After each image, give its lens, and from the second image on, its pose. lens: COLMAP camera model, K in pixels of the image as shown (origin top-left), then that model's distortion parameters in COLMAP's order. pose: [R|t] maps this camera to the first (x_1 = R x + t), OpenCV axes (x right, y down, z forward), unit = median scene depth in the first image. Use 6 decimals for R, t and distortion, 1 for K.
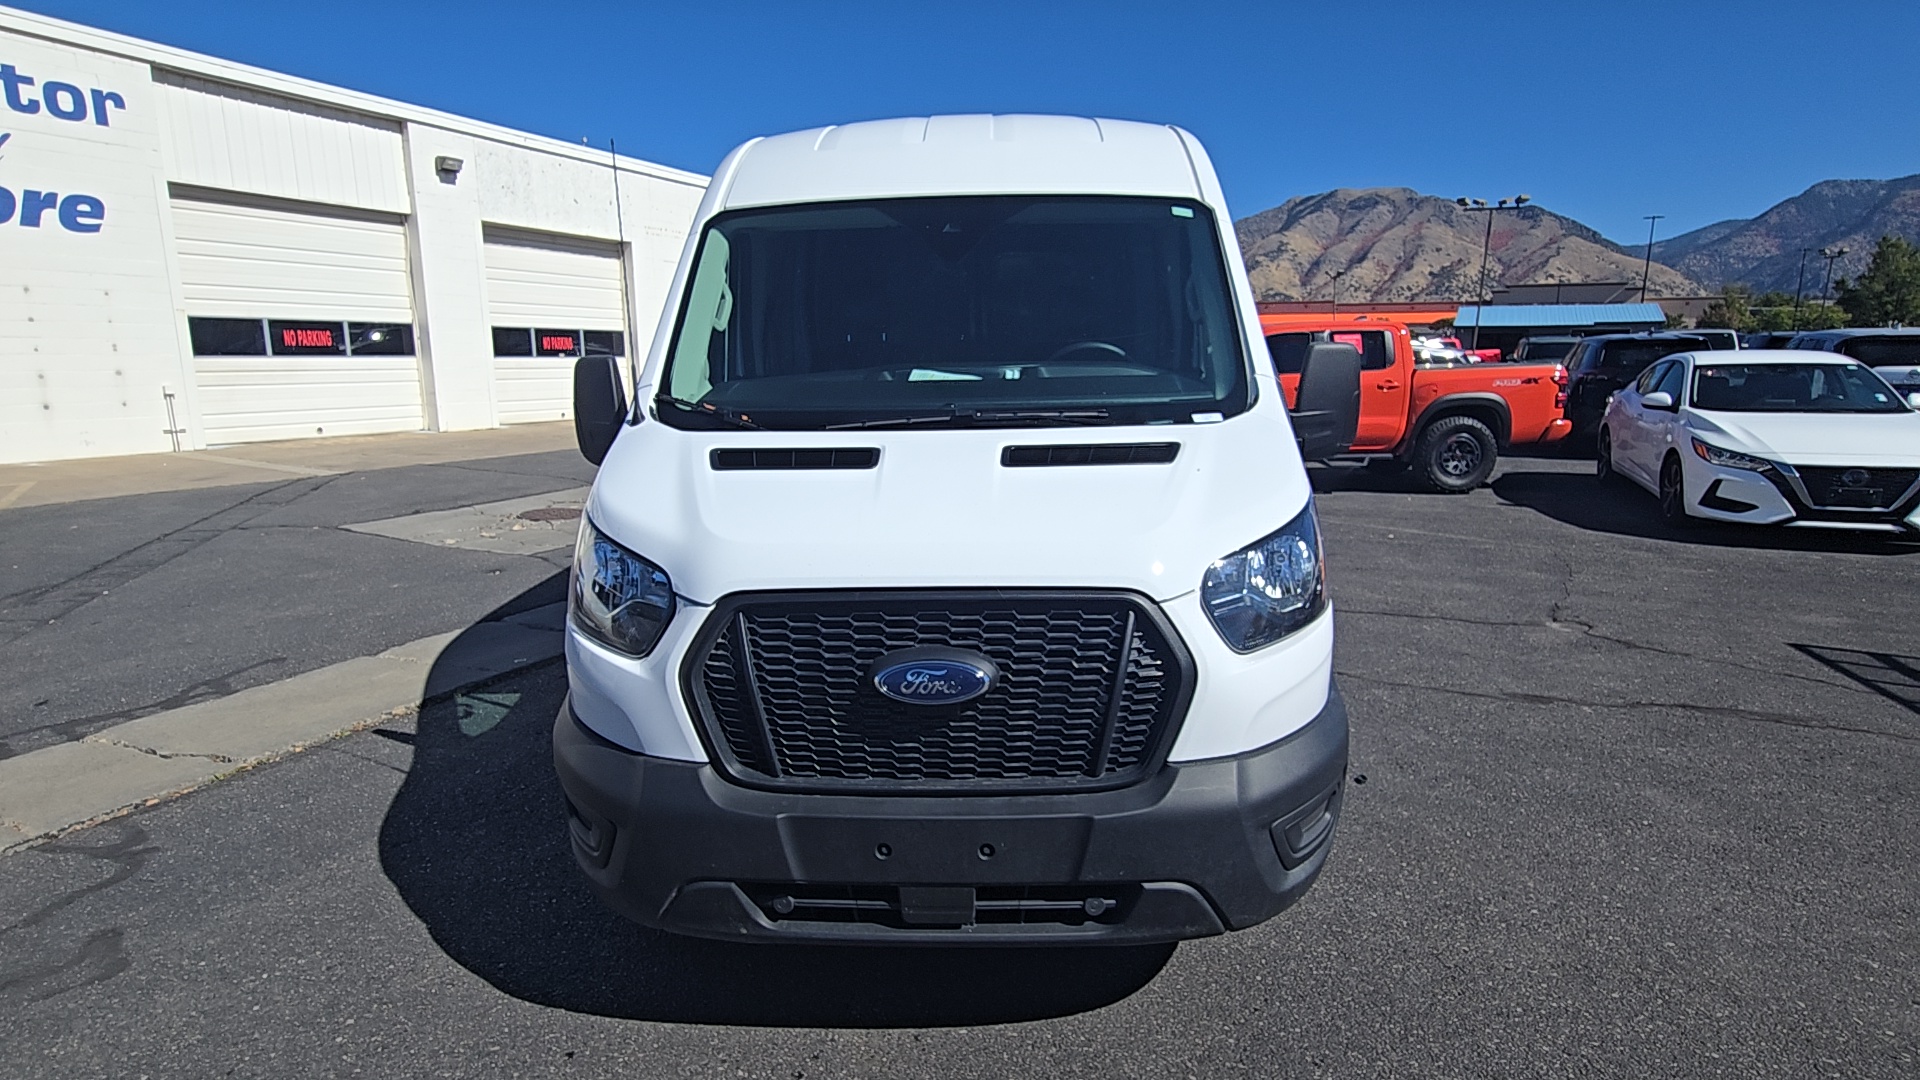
lens RADIAL K [[972.7, 0, 958.7], [0, 972.7, 552.9], [0, 0, 1]] dist [0.004394, -0.003524]
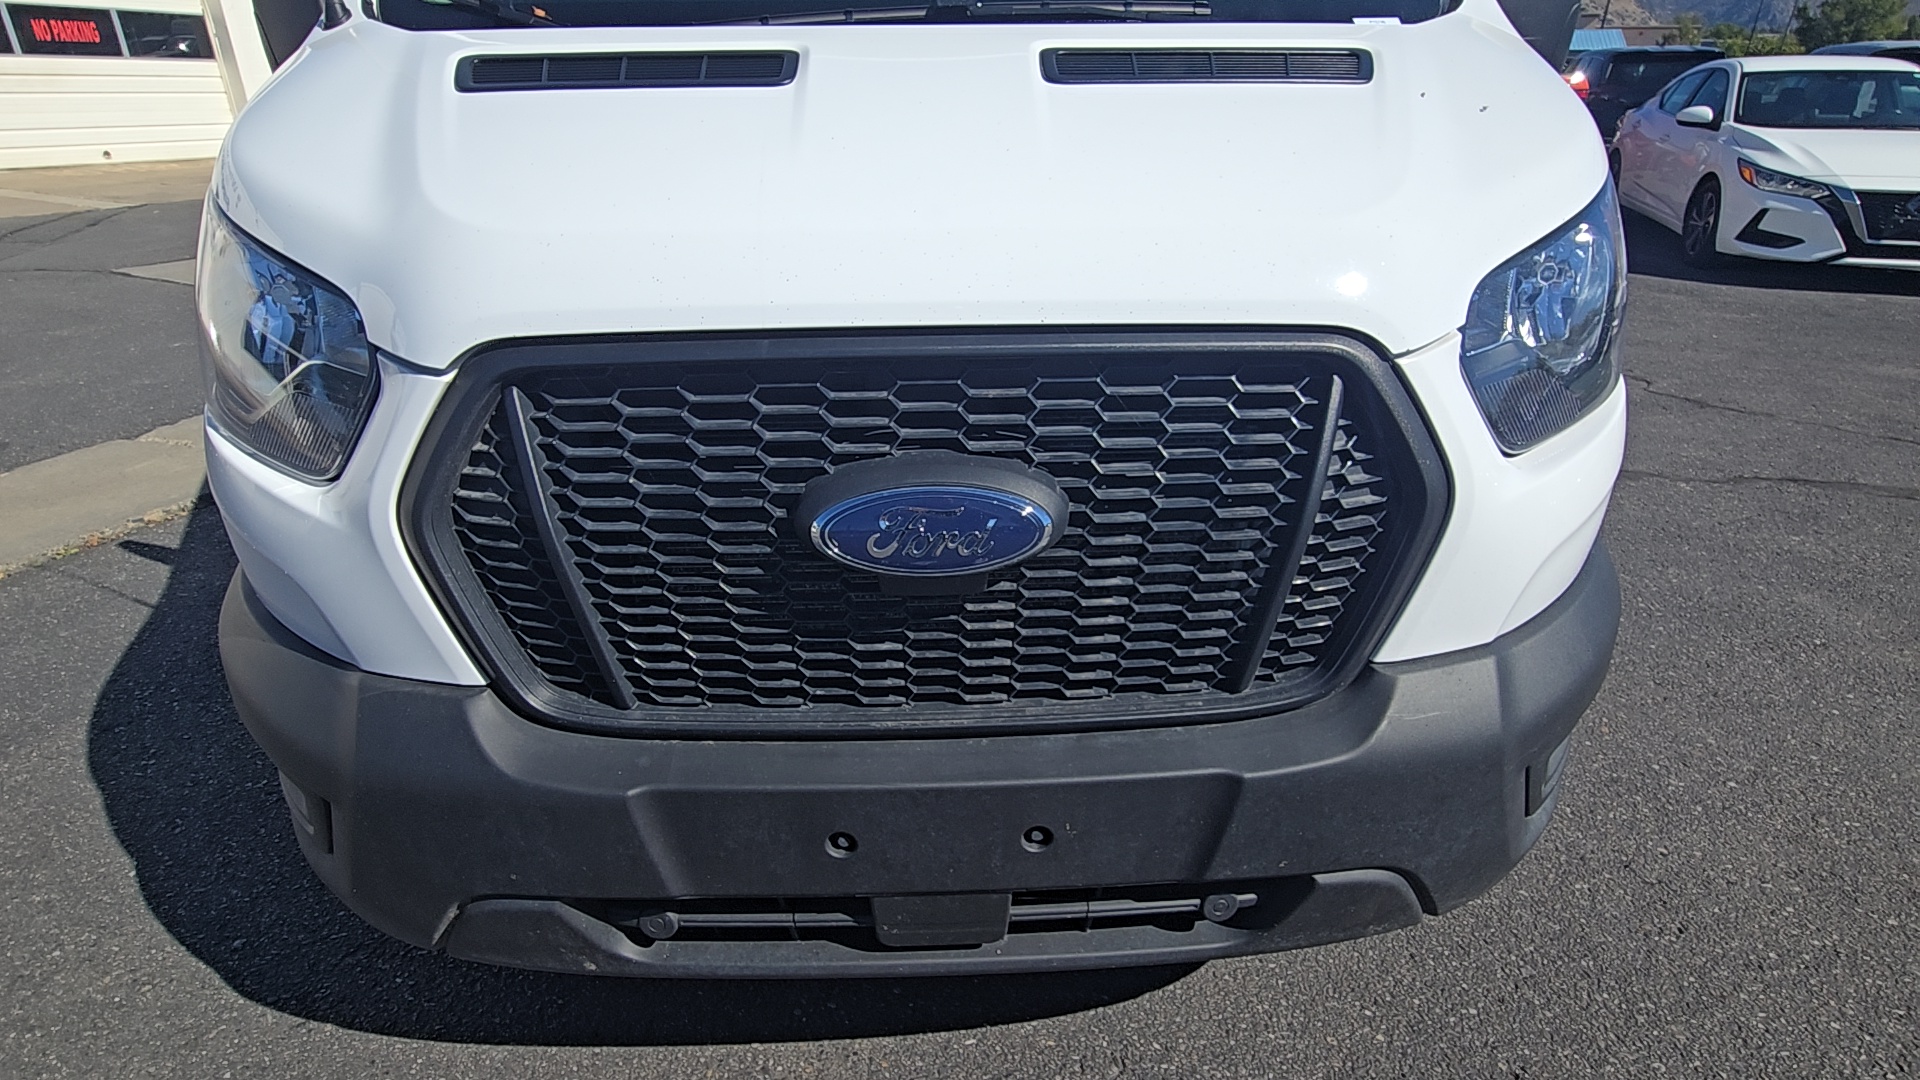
lens RADIAL K [[972.7, 0, 958.0], [0, 972.7, 553.5], [0, 0, 1]] dist [0.004394, -0.003524]
pose [[0.997002, -0.023677, 0.073663, -0.046537], [0.004910, 0.969470, 0.245160, 0.024522], [-0.077218, -0.244063, 0.966680, 0.494360]]
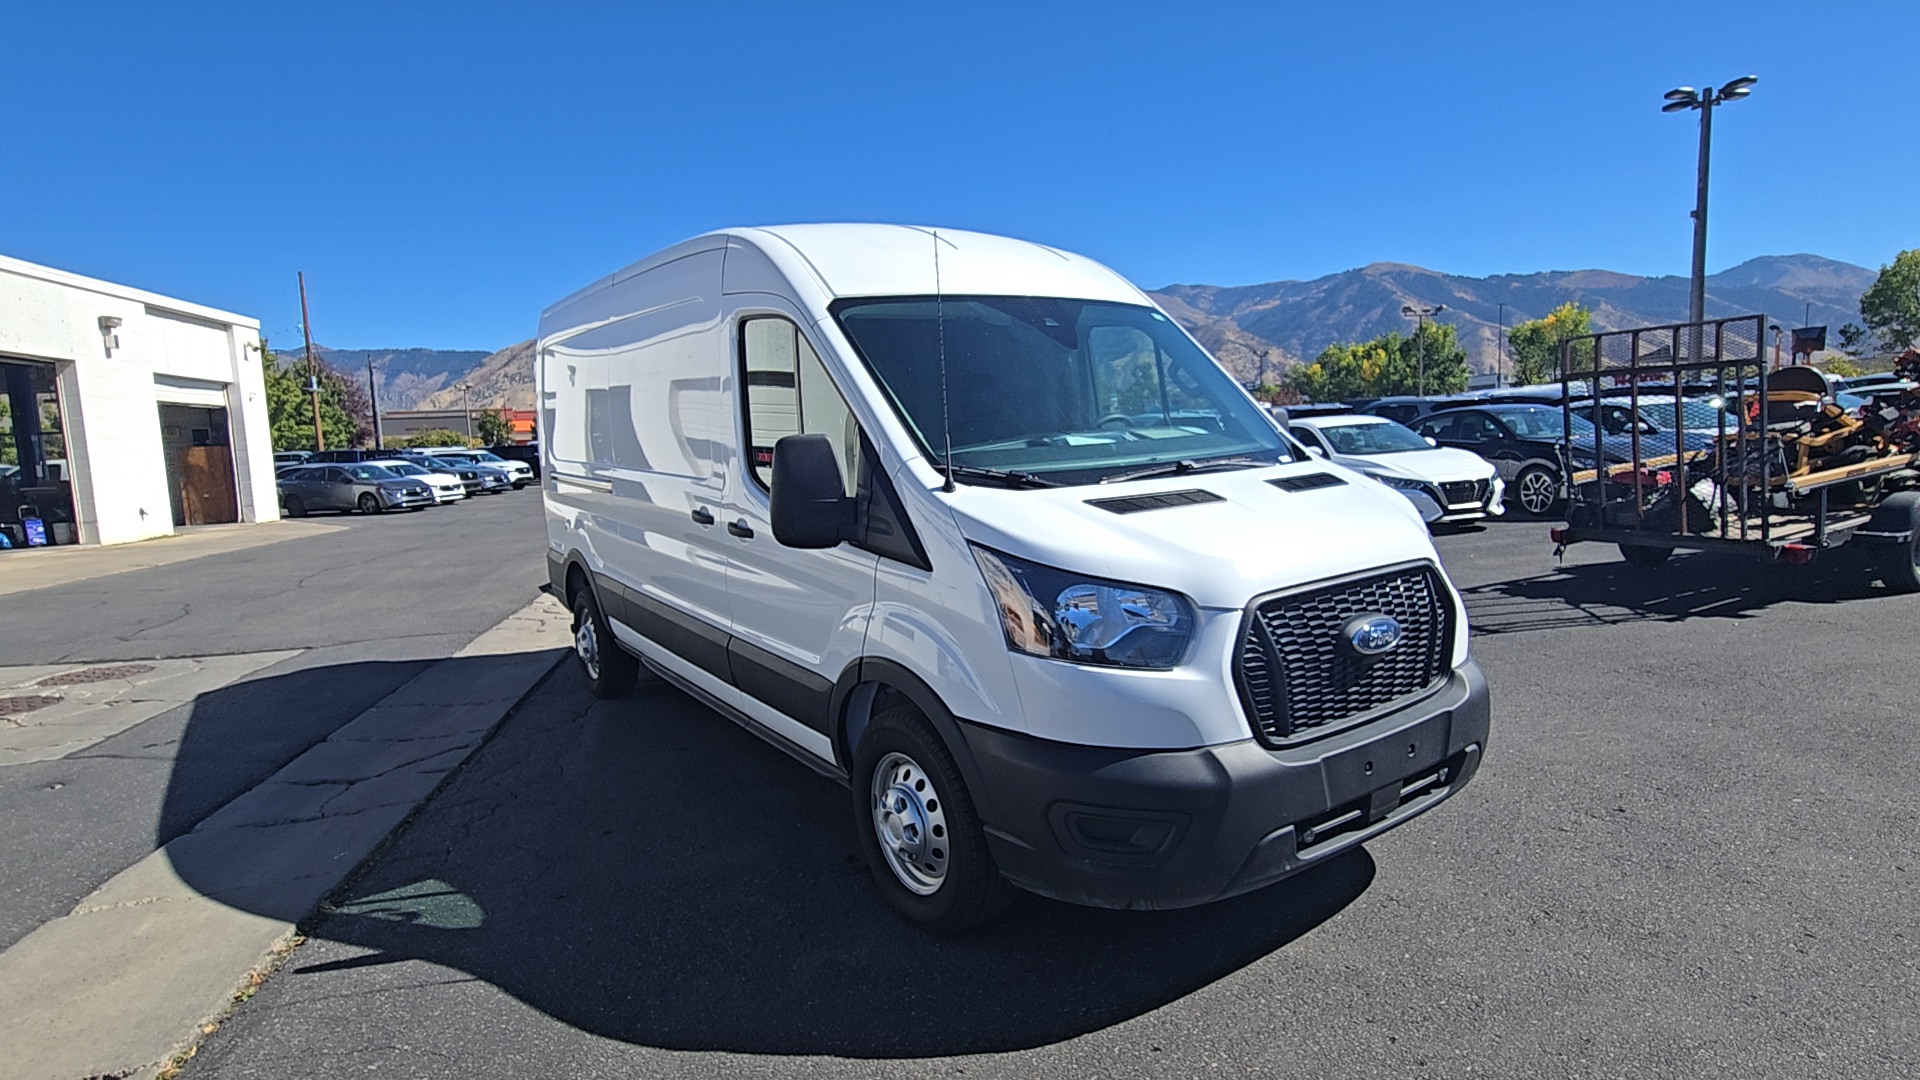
lens RADIAL K [[972.7, 0, 955.9], [0, 972.7, 557.9], [0, 0, 1]] dist [0.004394, -0.003524]
pose [[0.793366, -0.105983, 0.599449, -1.242710], [0.163962, 0.985540, -0.042757, -0.017244], [-0.586249, 0.132209, 0.799270, 0.200434]]
